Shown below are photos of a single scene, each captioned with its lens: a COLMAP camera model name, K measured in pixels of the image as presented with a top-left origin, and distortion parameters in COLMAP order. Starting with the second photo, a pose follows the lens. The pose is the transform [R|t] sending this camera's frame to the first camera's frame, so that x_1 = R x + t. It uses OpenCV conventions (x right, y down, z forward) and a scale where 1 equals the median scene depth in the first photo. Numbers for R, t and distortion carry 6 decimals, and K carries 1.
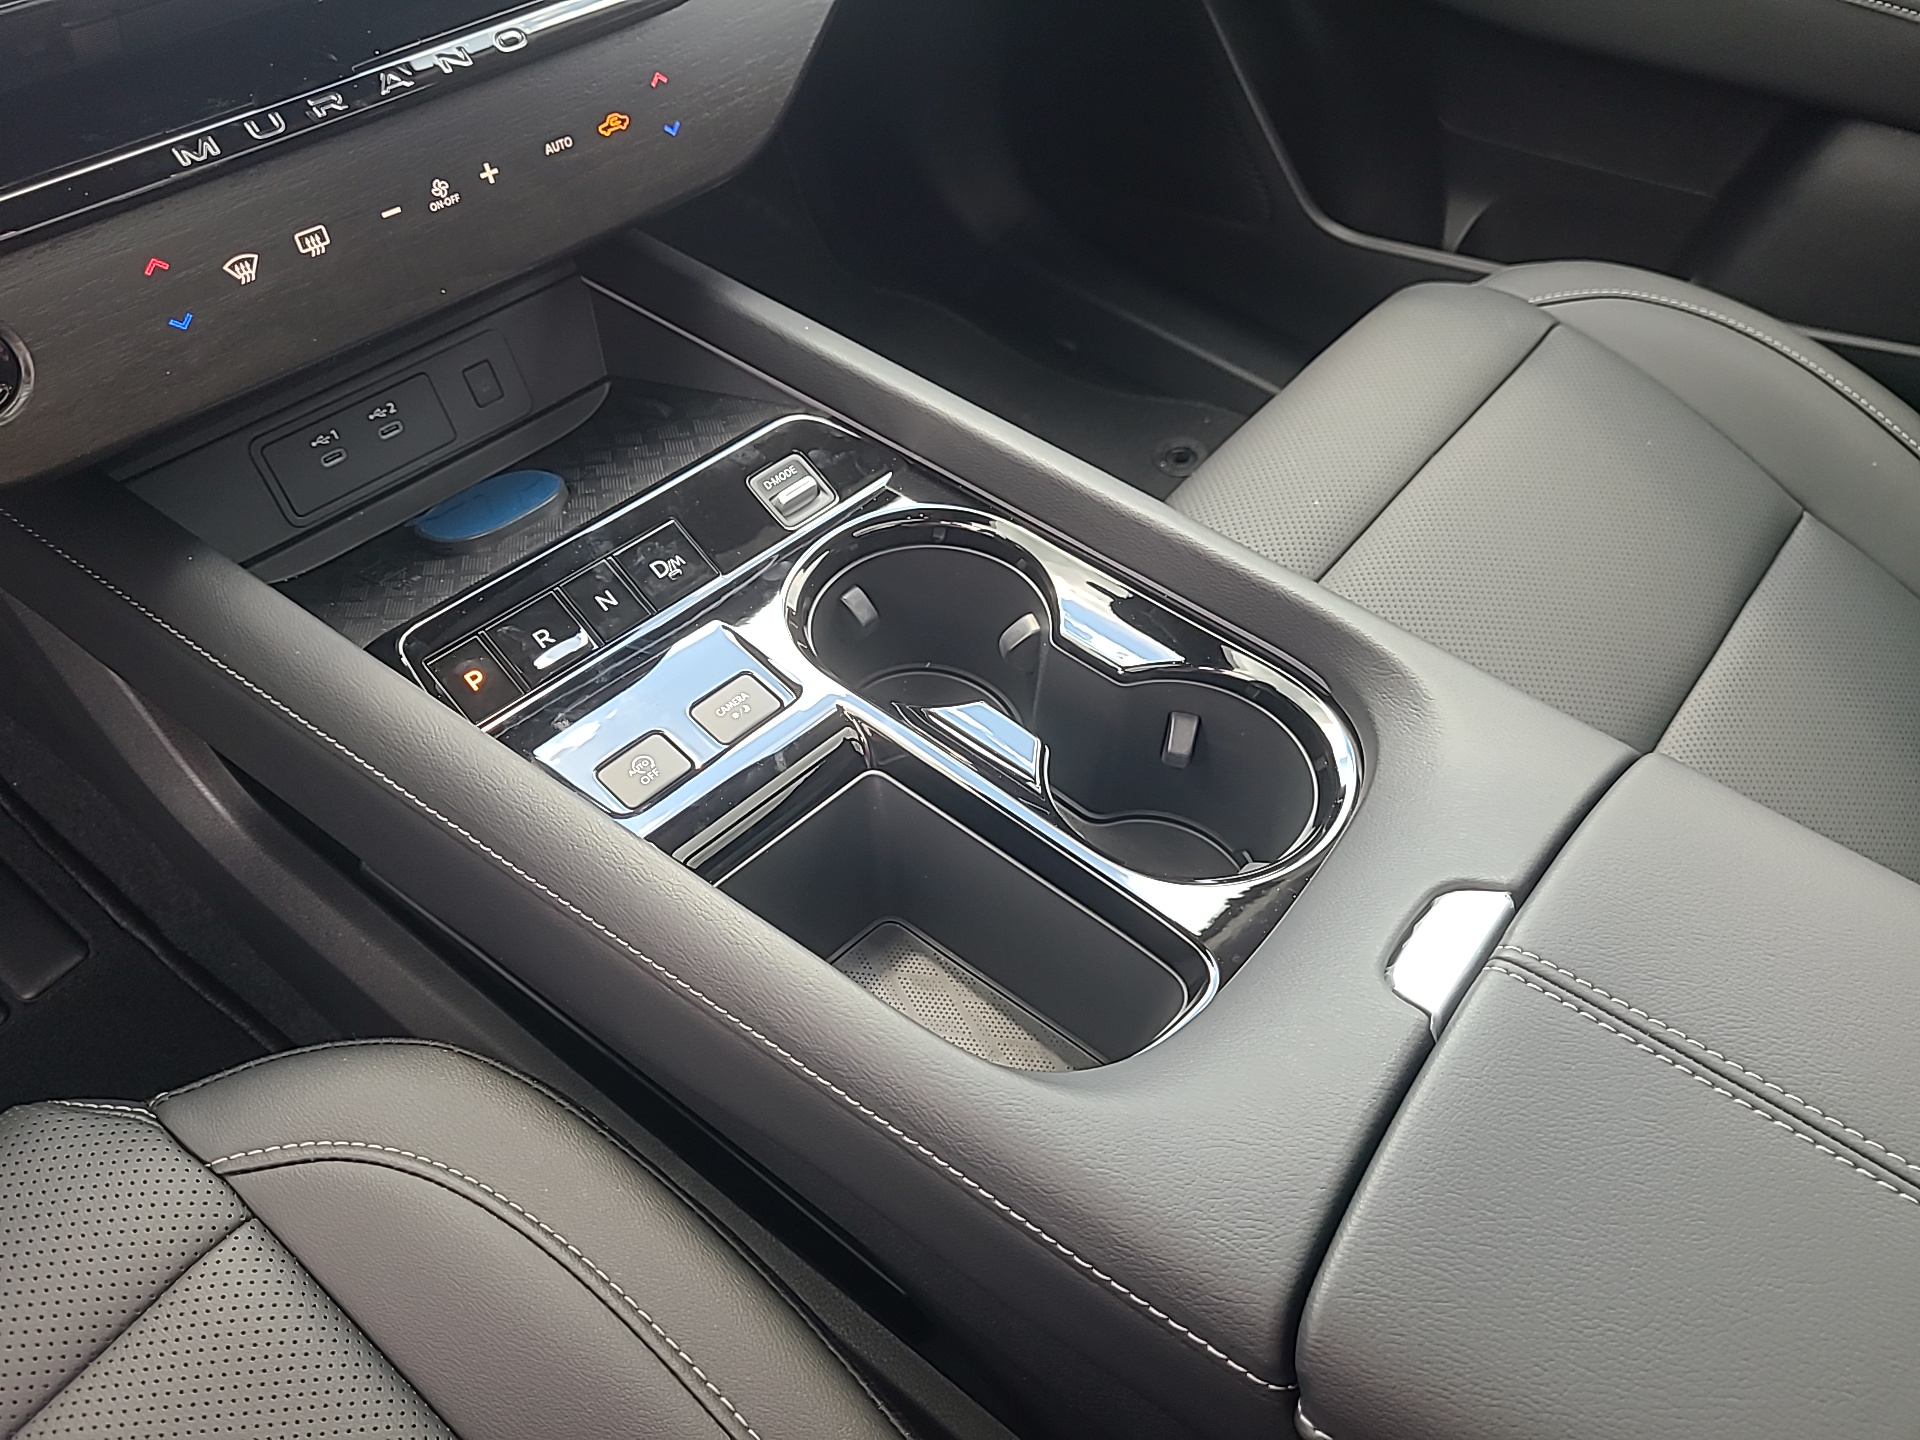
lens RADIAL K [[1456.4, 0, 960.0], [0, 1456.4, 720.0], [0, 0, 1]] dist [0.013591, -0.006806]
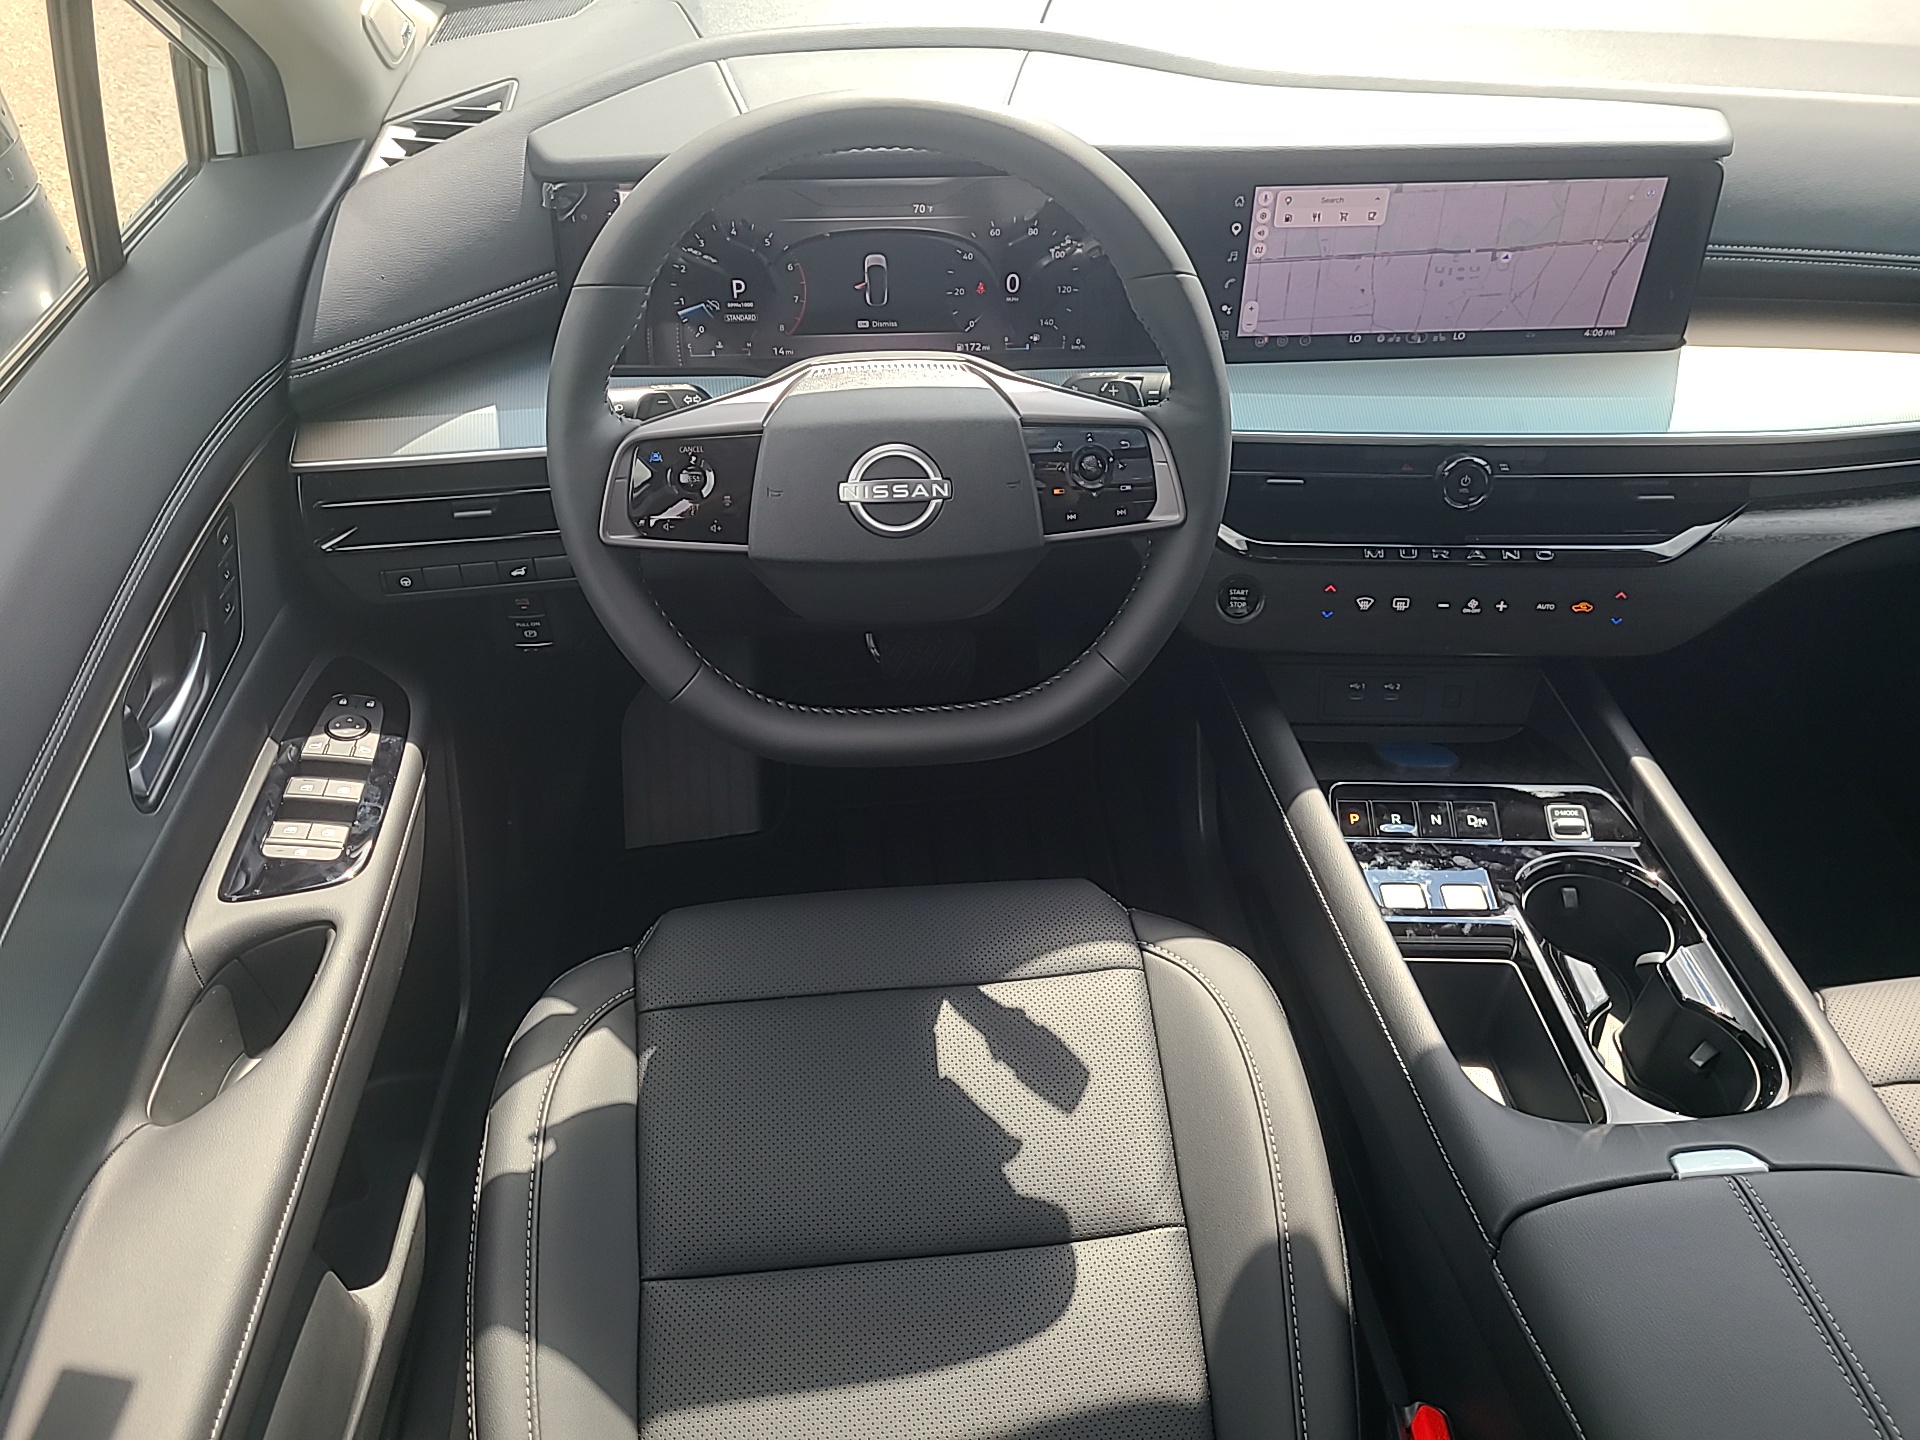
lens RADIAL K [[1517.8, 0, 953.1], [0, 1517.8, 682.5], [0, 0, 1]] dist [0.086333, -0.151453]
pose [[0.682605, 0.411338, -0.604030, 0.469066], [-0.538012, 0.842233, -0.034448, 0.178903], [0.494564, 0.348490, 0.796217, -0.981596]]
